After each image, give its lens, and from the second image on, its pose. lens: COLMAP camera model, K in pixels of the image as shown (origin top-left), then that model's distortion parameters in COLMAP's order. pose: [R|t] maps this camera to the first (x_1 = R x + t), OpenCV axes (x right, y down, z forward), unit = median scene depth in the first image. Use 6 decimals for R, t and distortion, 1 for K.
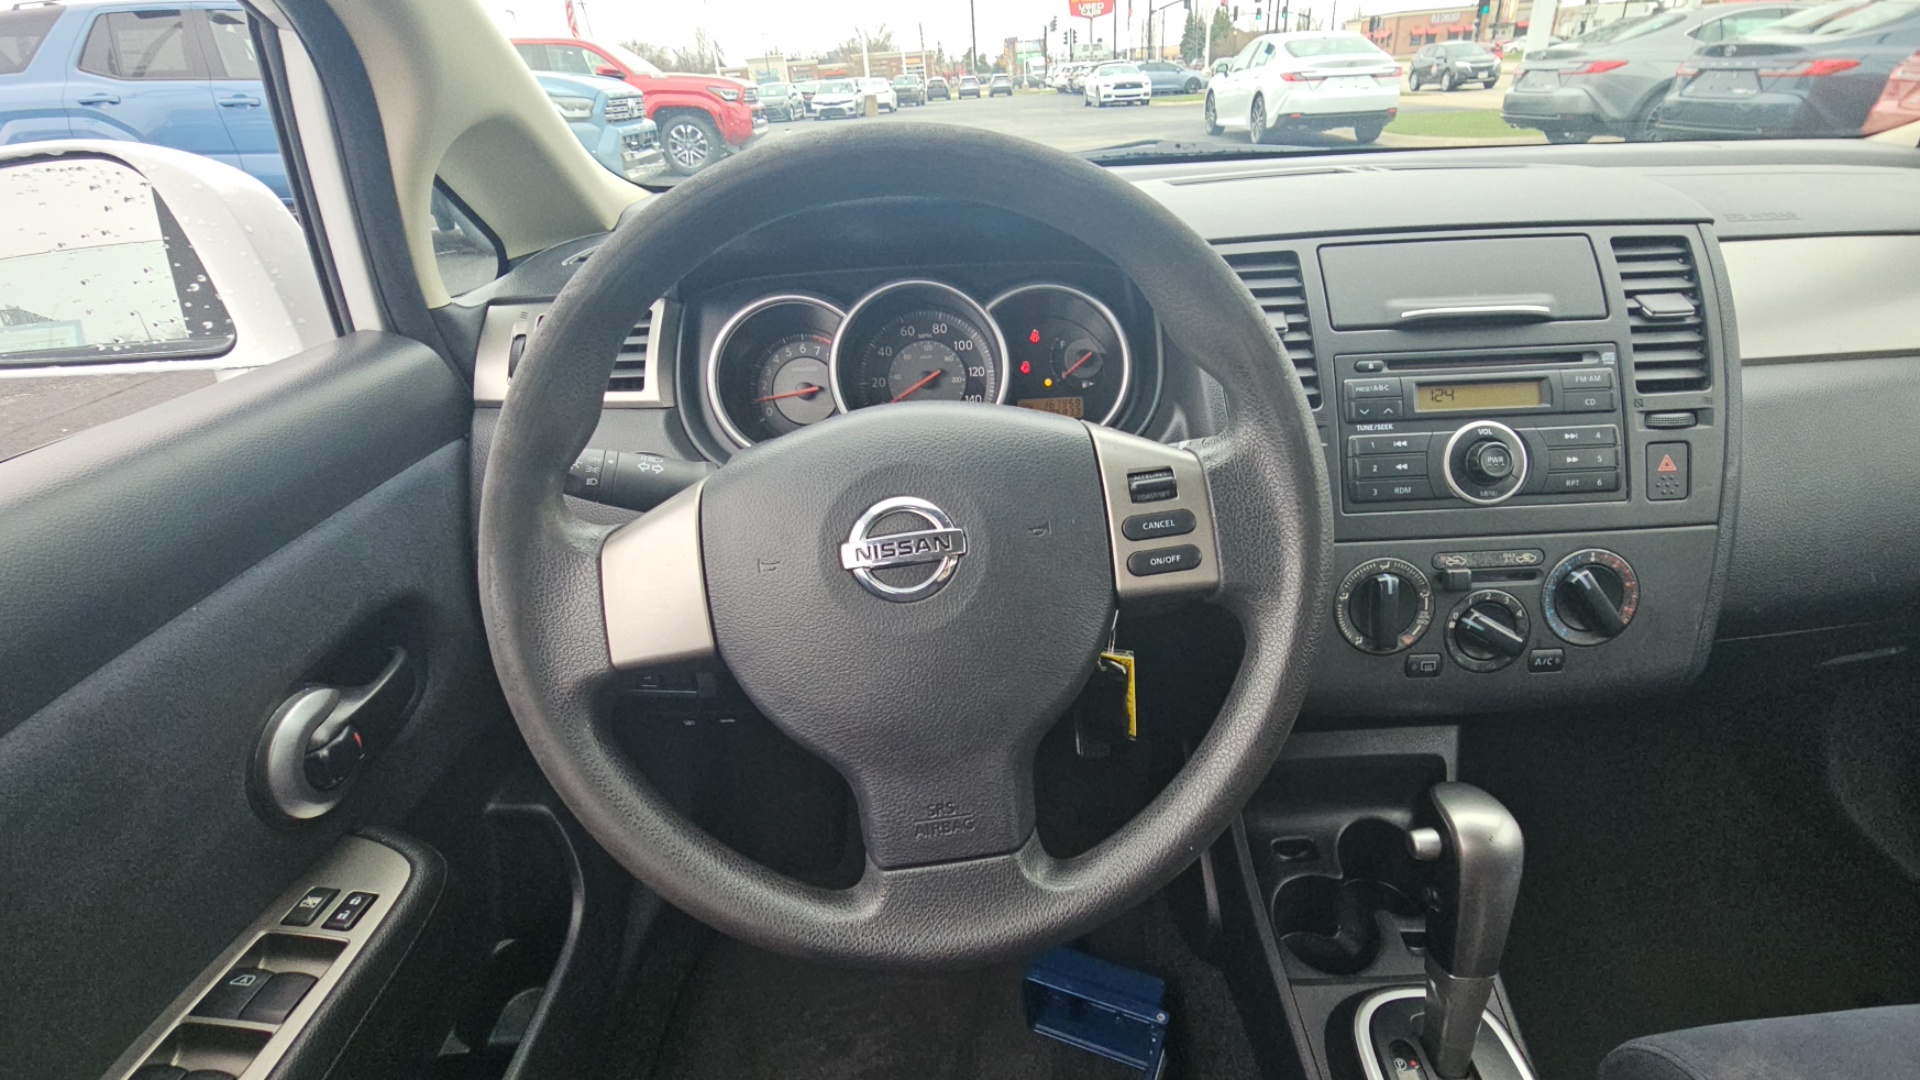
lens RADIAL K [[855.1, 0, 981.7], [0, 855.1, 542.9], [0, 0, 1]] dist [0.009796, -0.007205]
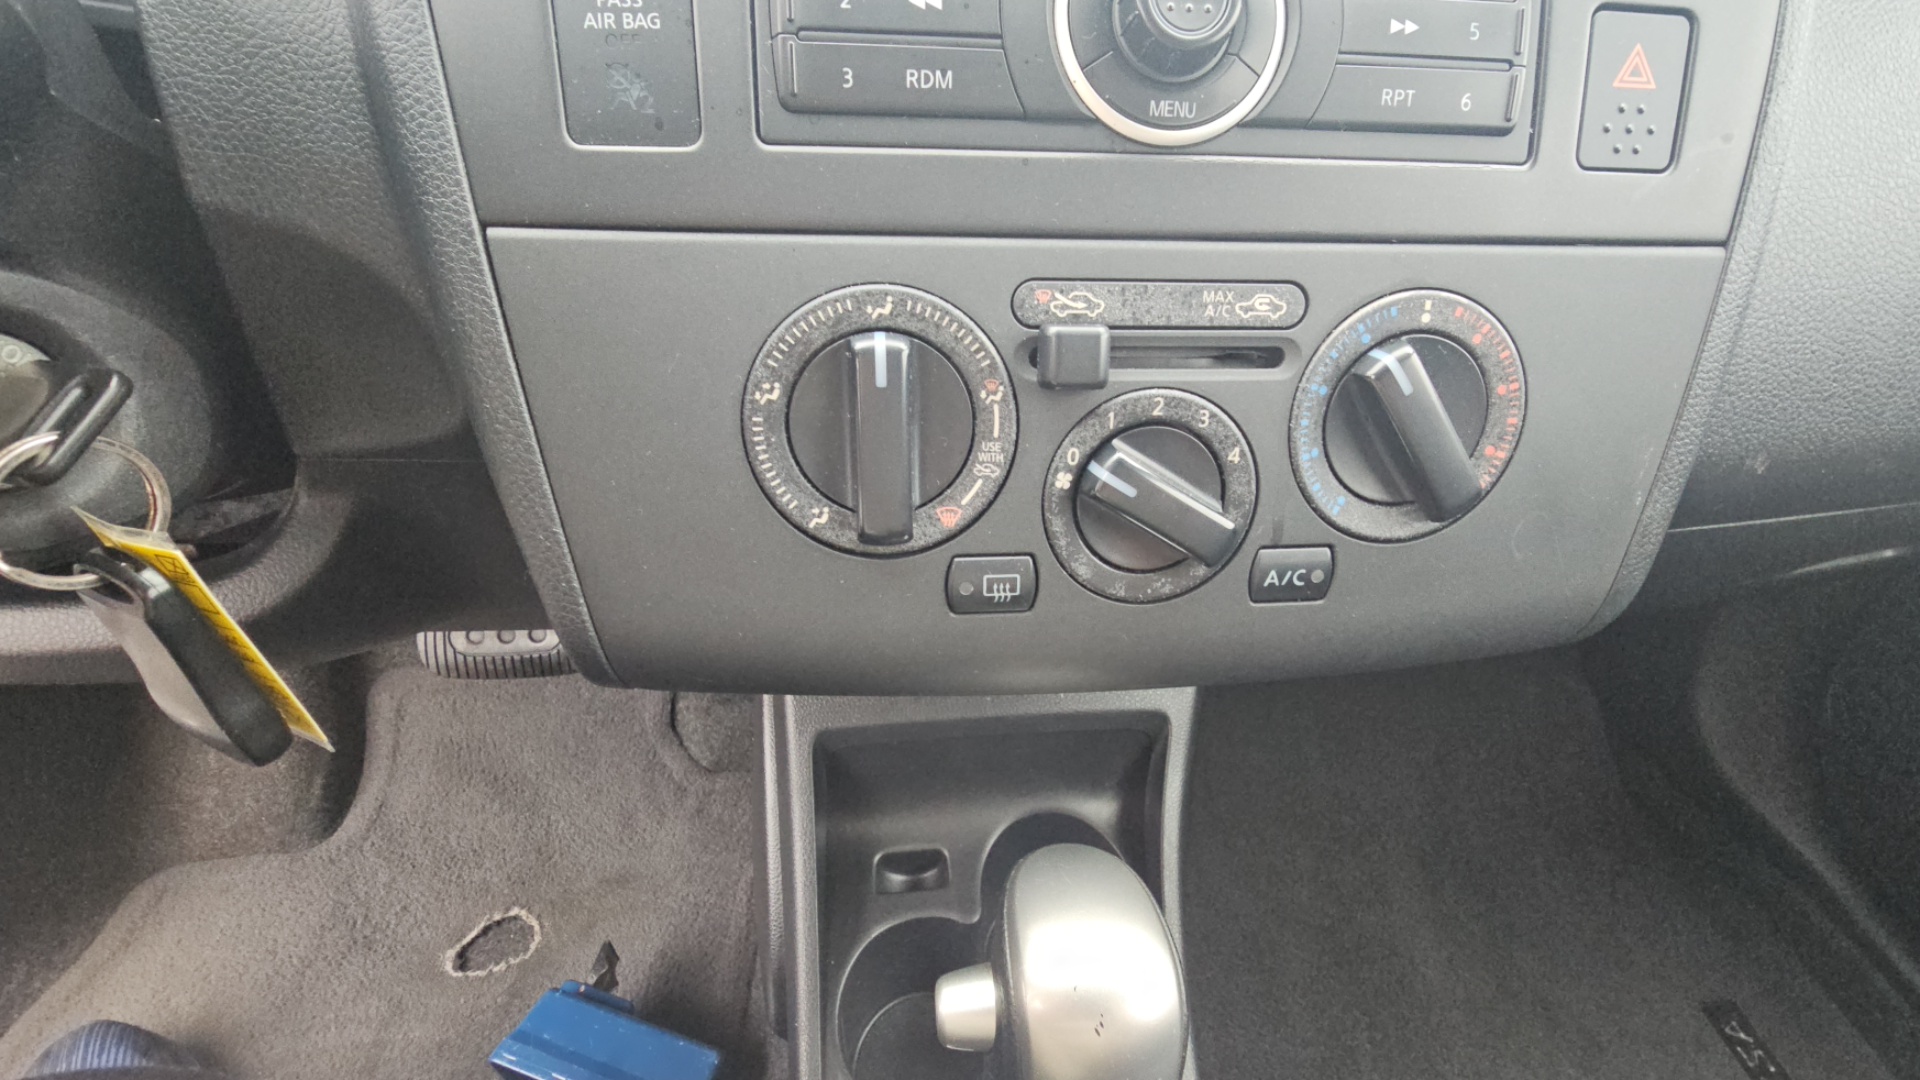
lens RADIAL K [[858.8, 0, 981.1], [0, 858.8, 541.2], [0, 0, 1]] dist [0.009475, -0.007058]
pose [[0.992031, 0.017889, 0.124718, 0.464502], [-0.036129, 0.988689, 0.145565, 0.067857], [-0.120703, -0.148911, 0.981456, 0.625316]]
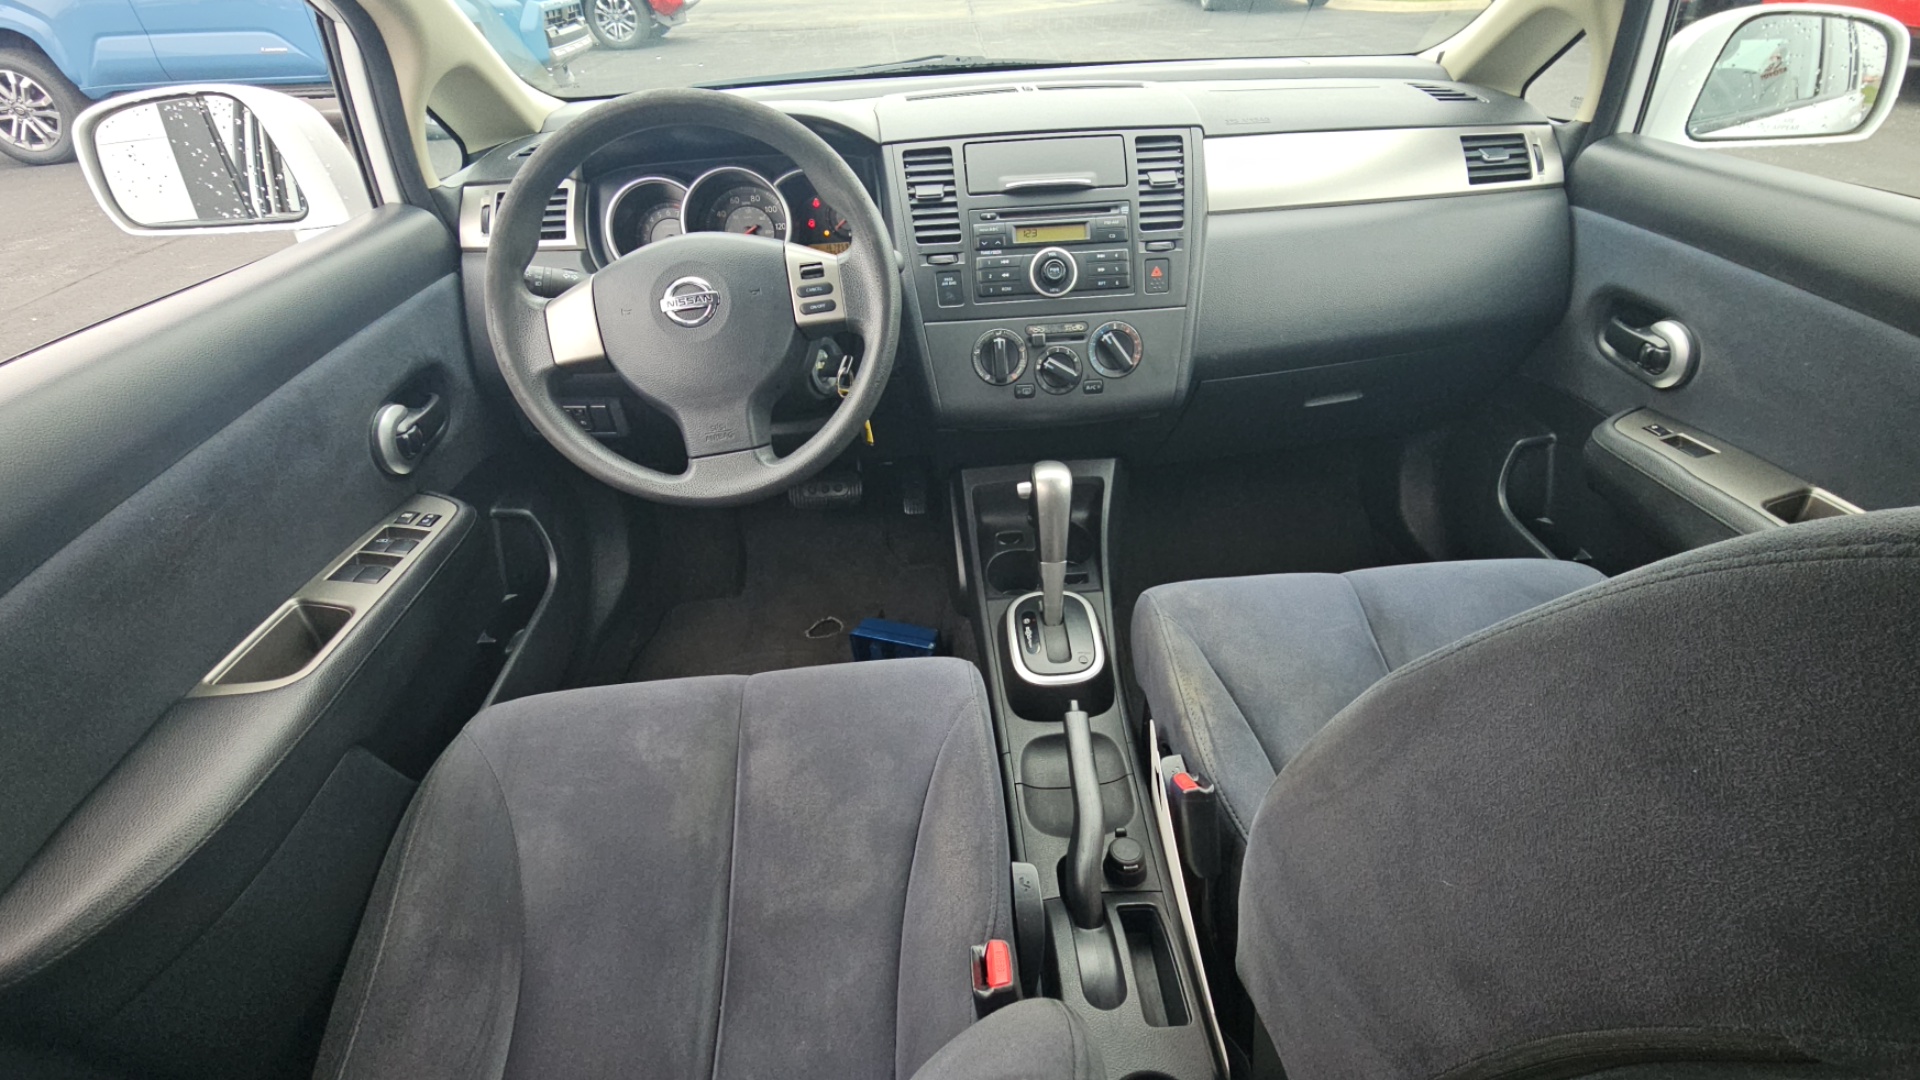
lens RADIAL K [[858.3, 0, 984.6], [0, 858.3, 543.8], [0, 0, 1]] dist [0.008474, -0.008692]
pose [[0.998991, -0.026834, 0.036006, 0.362082], [0.022198, 0.992096, 0.123502, 0.236197], [-0.039036, -0.122578, 0.991691, -0.806896]]
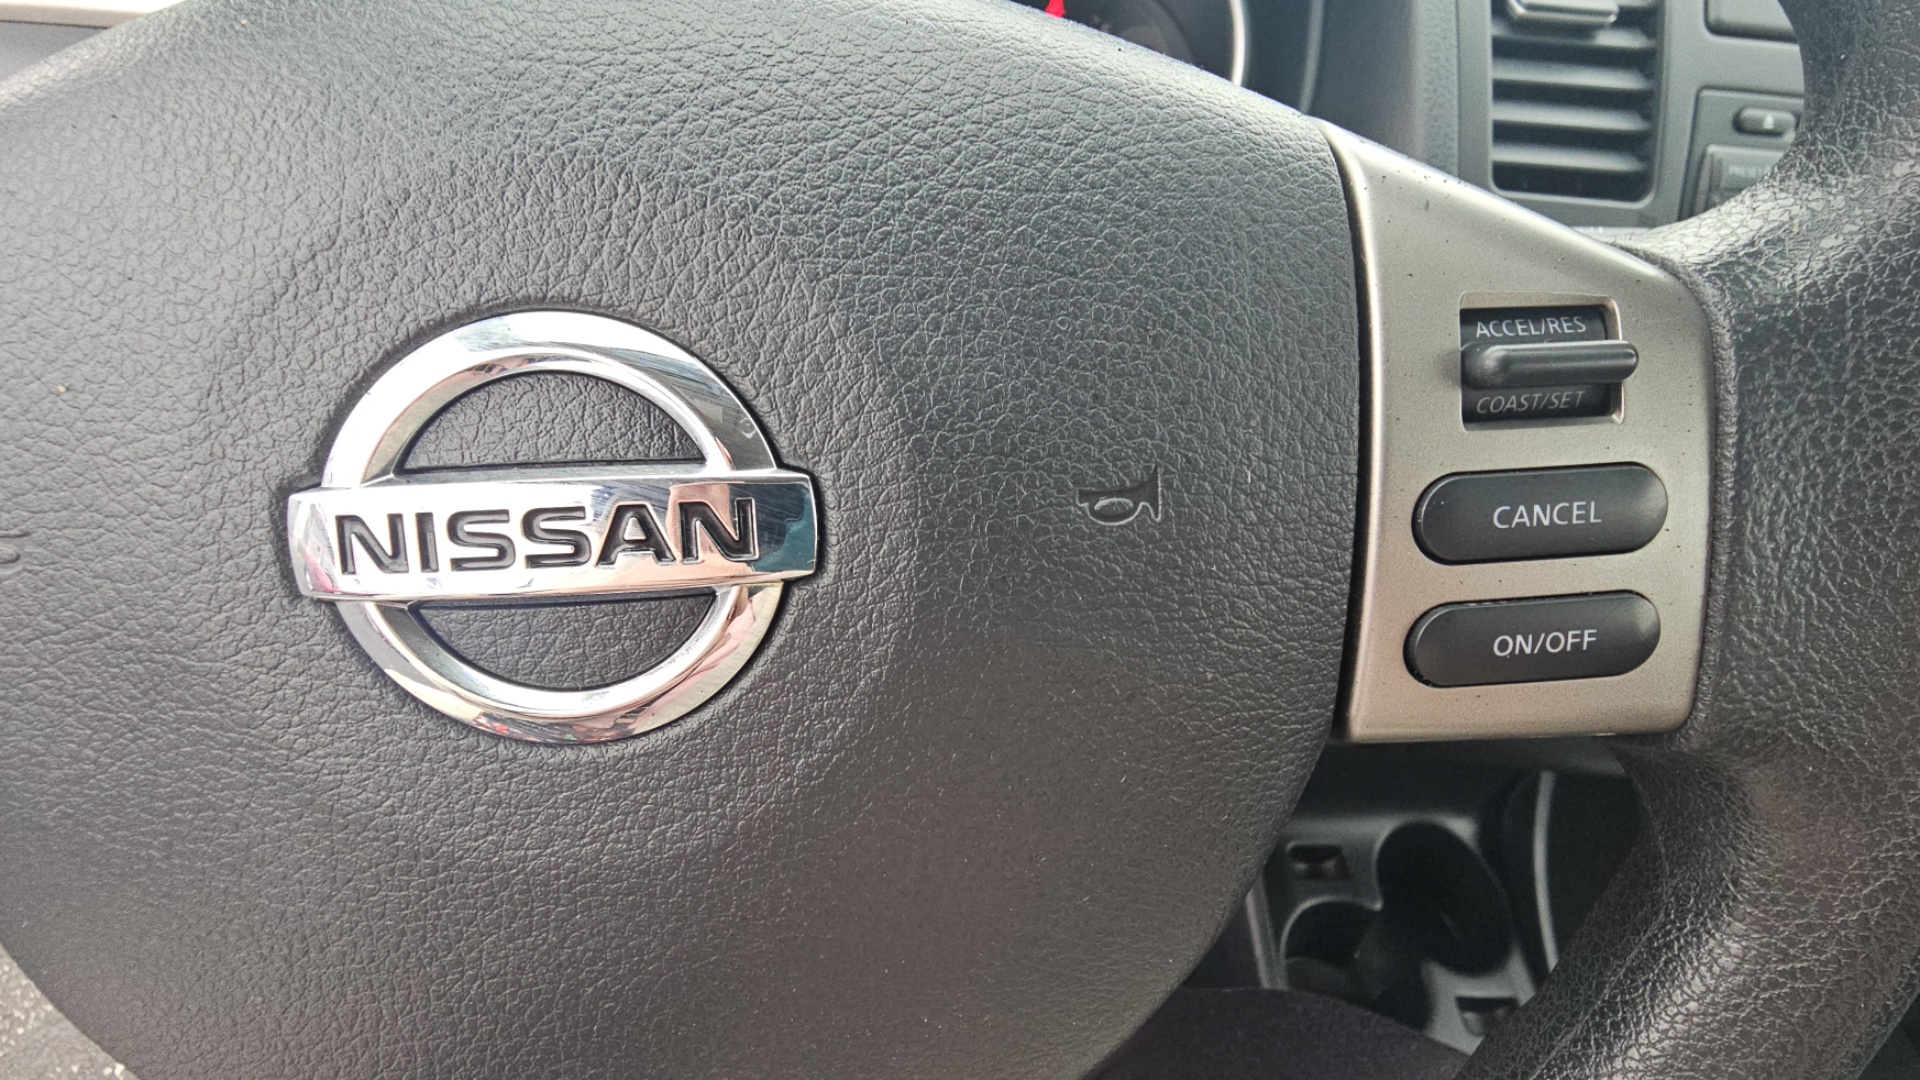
lens RADIAL K [[858.8, 0, 981.1], [0, 858.8, 541.2], [0, 0, 1]] dist [0.009475, -0.007058]
pose [[0.993492, 0.086530, 0.074074, 0.005582], [-0.100166, 0.973316, 0.206452, -0.035299], [-0.054233, -0.212528, 0.975649, 0.504646]]
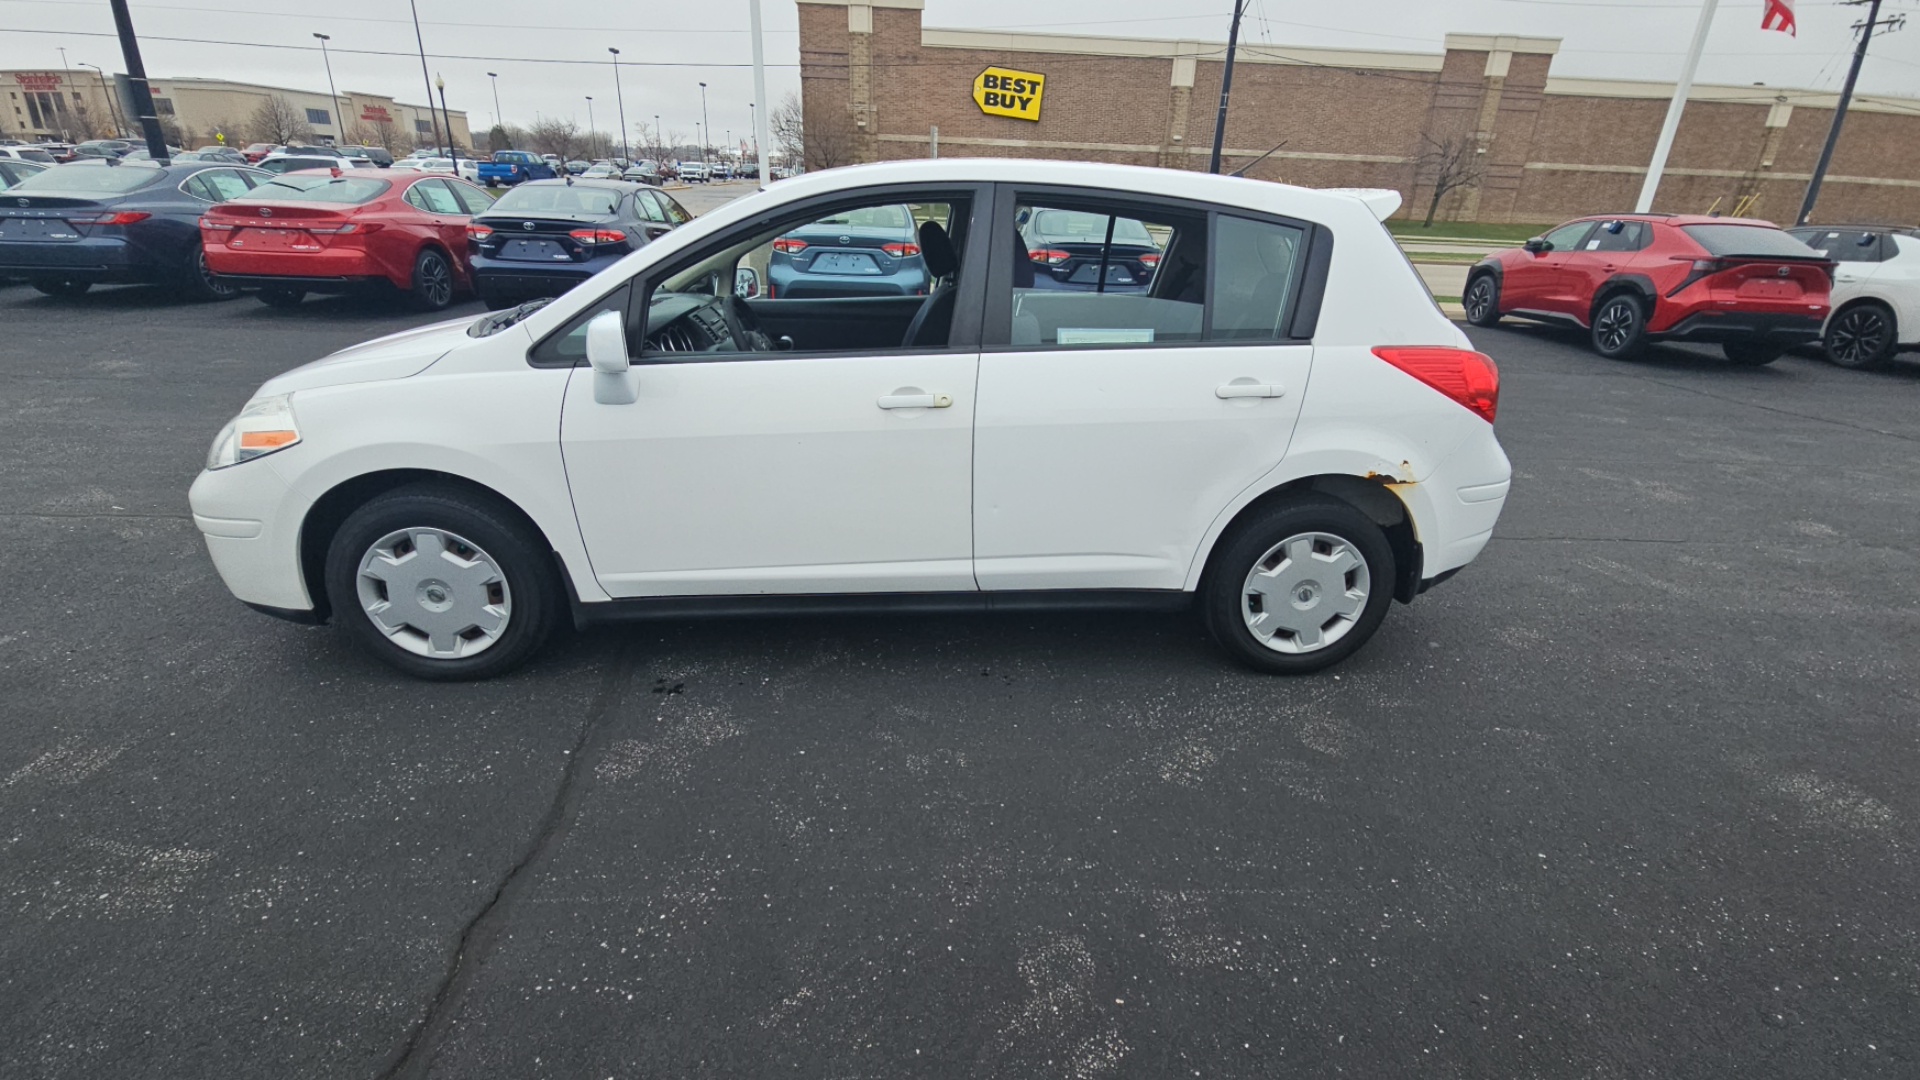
lens RADIAL K [[858.8, 0, 981.1], [0, 858.8, 541.2], [0, 0, 1]] dist [0.009475, -0.007058]
pose [[-0.059119, -0.330831, 0.941836, -5.356033], [0.444112, 0.836256, 0.321621, -0.111429], [-0.894019, 0.437295, 0.097487, -0.470614]]
